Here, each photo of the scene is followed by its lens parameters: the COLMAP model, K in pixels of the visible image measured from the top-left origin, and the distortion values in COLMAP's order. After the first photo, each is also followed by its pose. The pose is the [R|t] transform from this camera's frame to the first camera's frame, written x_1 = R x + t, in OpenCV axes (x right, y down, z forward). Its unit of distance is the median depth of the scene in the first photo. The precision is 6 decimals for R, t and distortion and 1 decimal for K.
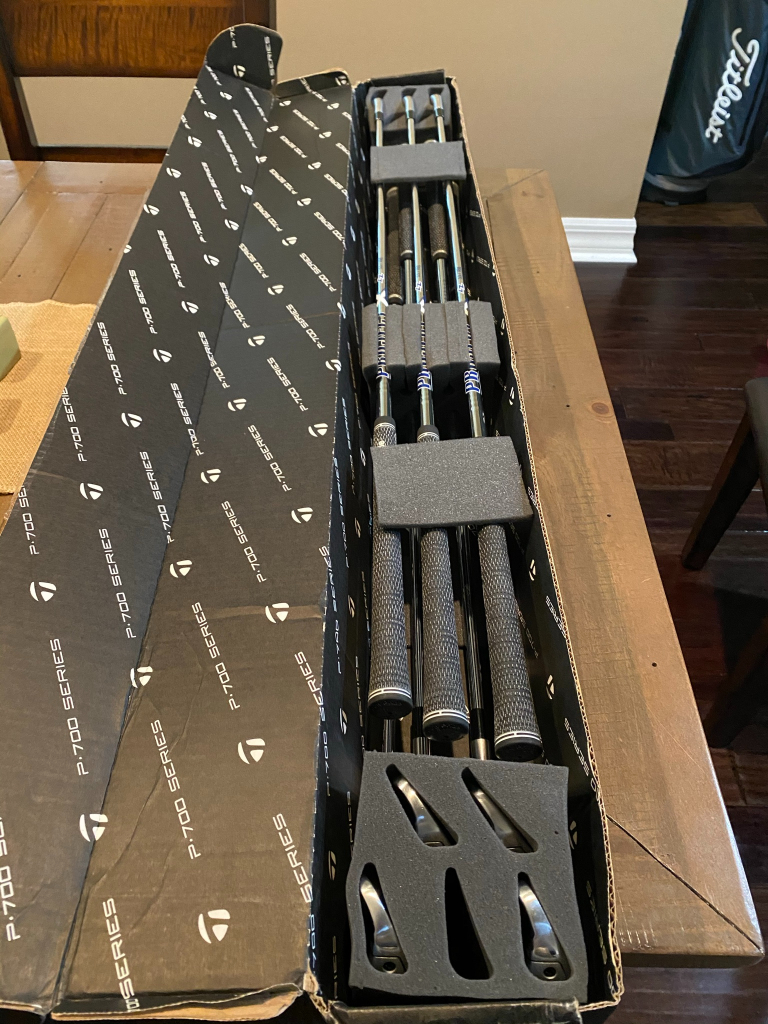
lens RADIAL K [[774.1, 0, 384.0], [0, 774.1, 512.0], [0, 0, 1]] dist [-0.001476, -0.006925]
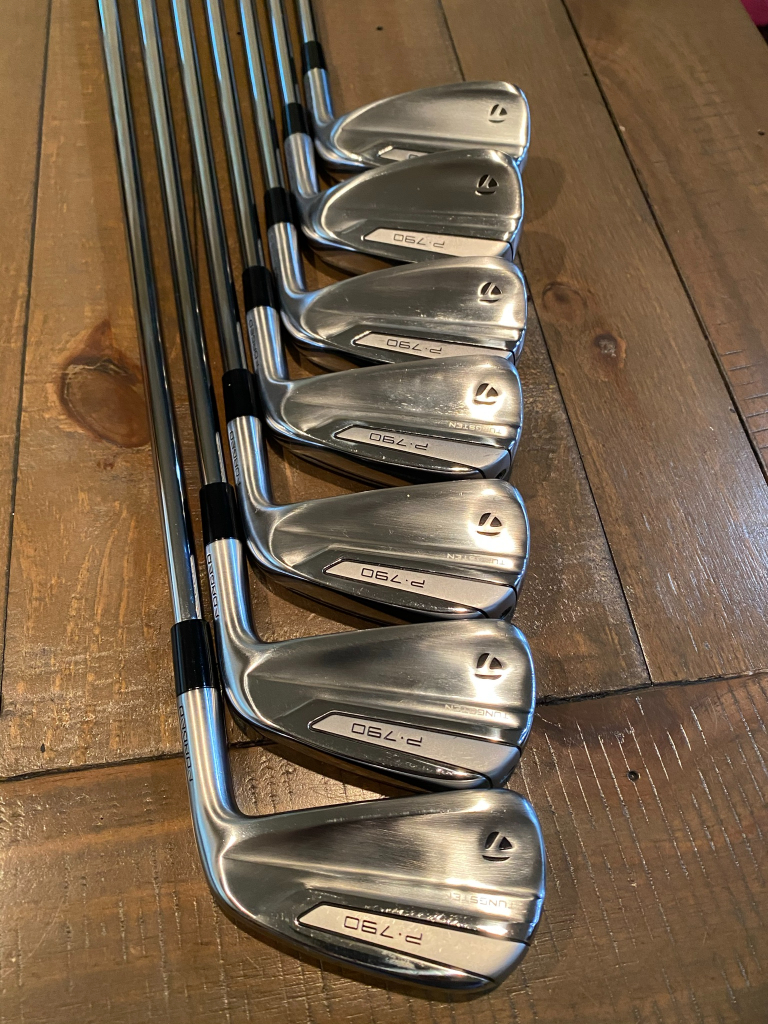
lens RADIAL K [[804.2, 0, 384.0], [0, 804.2, 512.0], [0, 0, 1]] dist [0.004771, -0.004796]
pose [[0.986415, -0.130142, 0.100243, -0.031658], [0.098773, 0.957471, 0.271097, 0.045363], [-0.131261, -0.257513, 0.957318, 0.254696]]
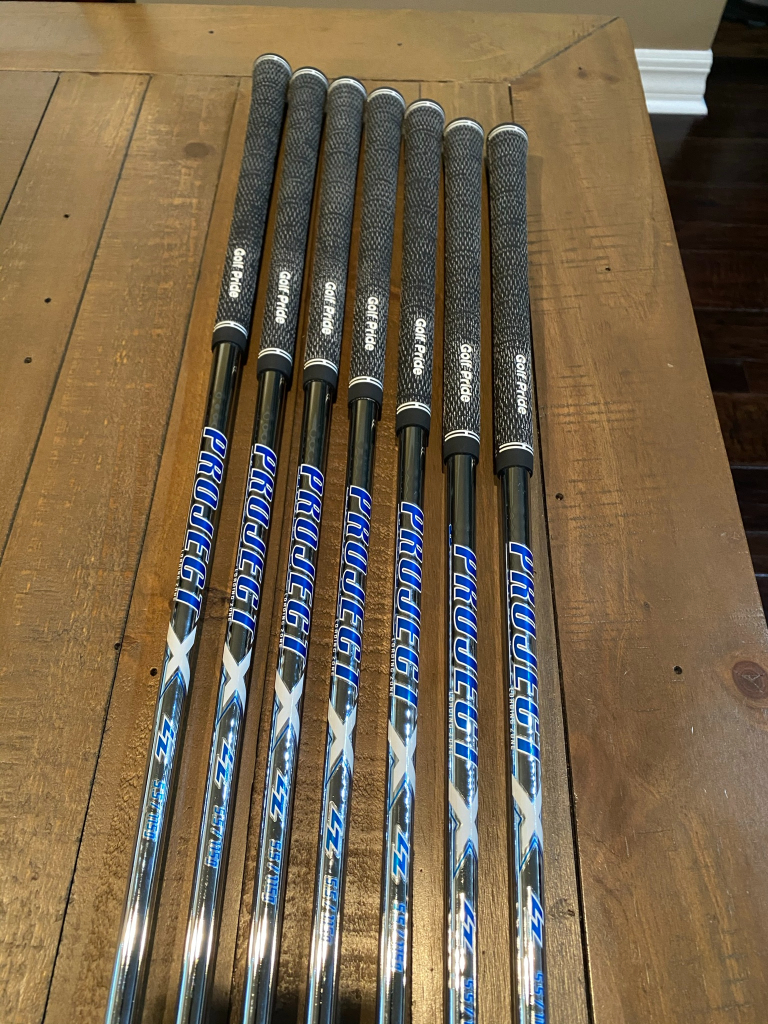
lens RADIAL K [[804.2, 0, 384.0], [0, 804.2, 512.0], [0, 0, 1]] dist [0.004771, -0.004796]
pose [[0.999925, 0.011560, 0.004004, 0.045122], [-0.012118, 0.980851, 0.194384, -0.212731], [-0.001681, -0.194418, 0.980917, 0.384079]]
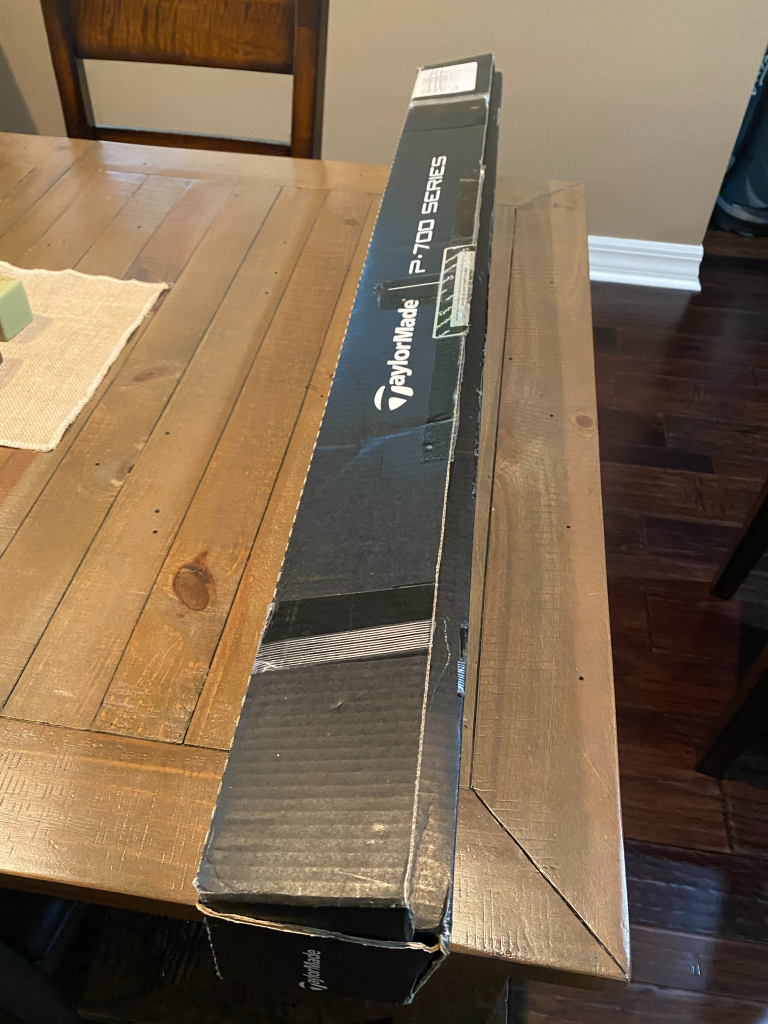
lens RADIAL K [[774.1, 0, 384.0], [0, 774.1, 512.0], [0, 0, 1]] dist [-0.001476, -0.006925]
pose [[0.991488, 0.104356, -0.077858, 0.078066], [-0.105245, 0.994419, -0.007398, 0.010461], [0.076652, 0.015530, 0.996937, -0.000532]]
